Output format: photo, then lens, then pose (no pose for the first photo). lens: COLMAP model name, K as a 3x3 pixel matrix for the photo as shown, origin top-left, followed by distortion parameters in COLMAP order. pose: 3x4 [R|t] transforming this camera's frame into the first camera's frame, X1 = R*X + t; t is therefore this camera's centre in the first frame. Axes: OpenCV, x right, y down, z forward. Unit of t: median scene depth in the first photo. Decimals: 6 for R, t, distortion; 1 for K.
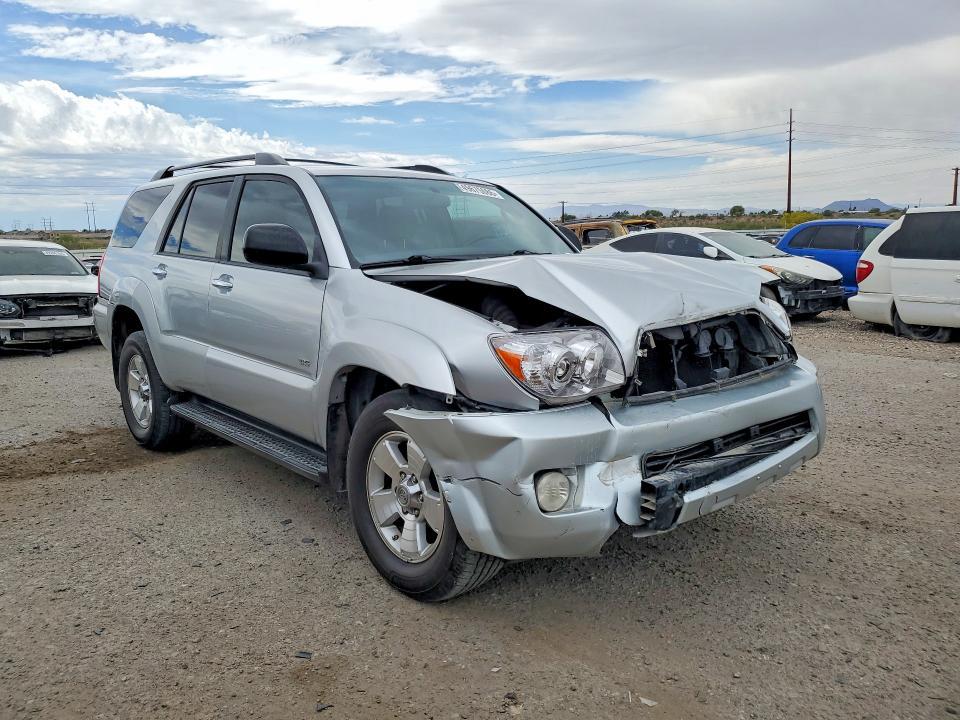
lens RADIAL K [[780.1, 0, 480.1], [0, 780.1, 360.2], [0, 0, 1]] dist [0.023782, -0.003395]
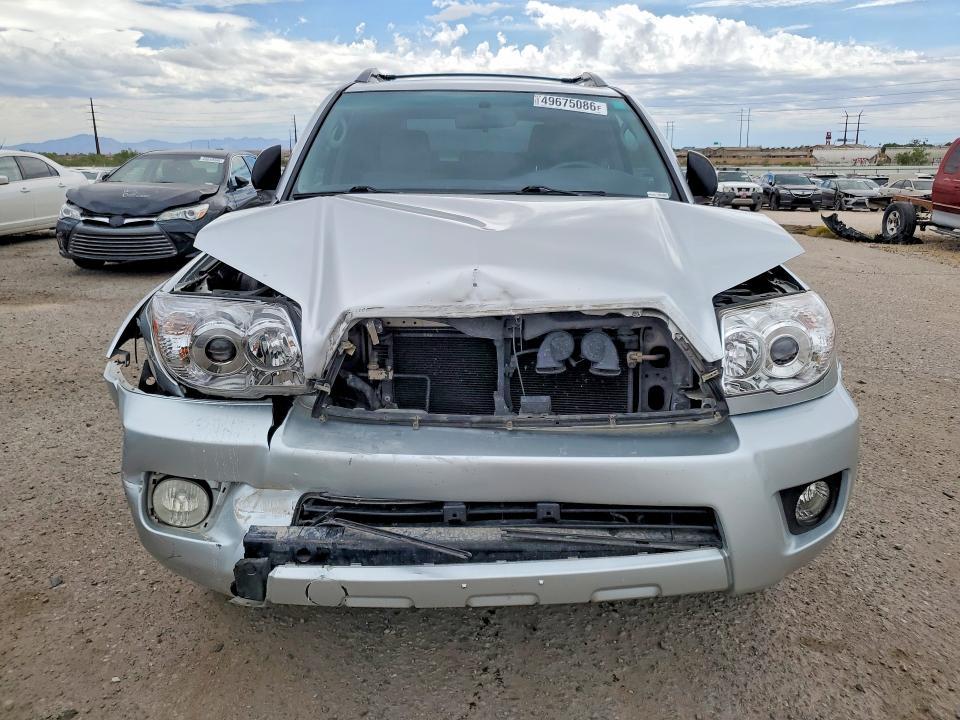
lens RADIAL K [[780.1, 0, 480.0], [0, 780.1, 357.9], [0, 0, 1]] dist [0.023782, -0.003395]
pose [[0.749253, 0.185239, -0.635851, 0.630529], [-0.122971, 0.982304, 0.141267, -0.096609], [0.650767, -0.027654, 0.758774, 0.484709]]
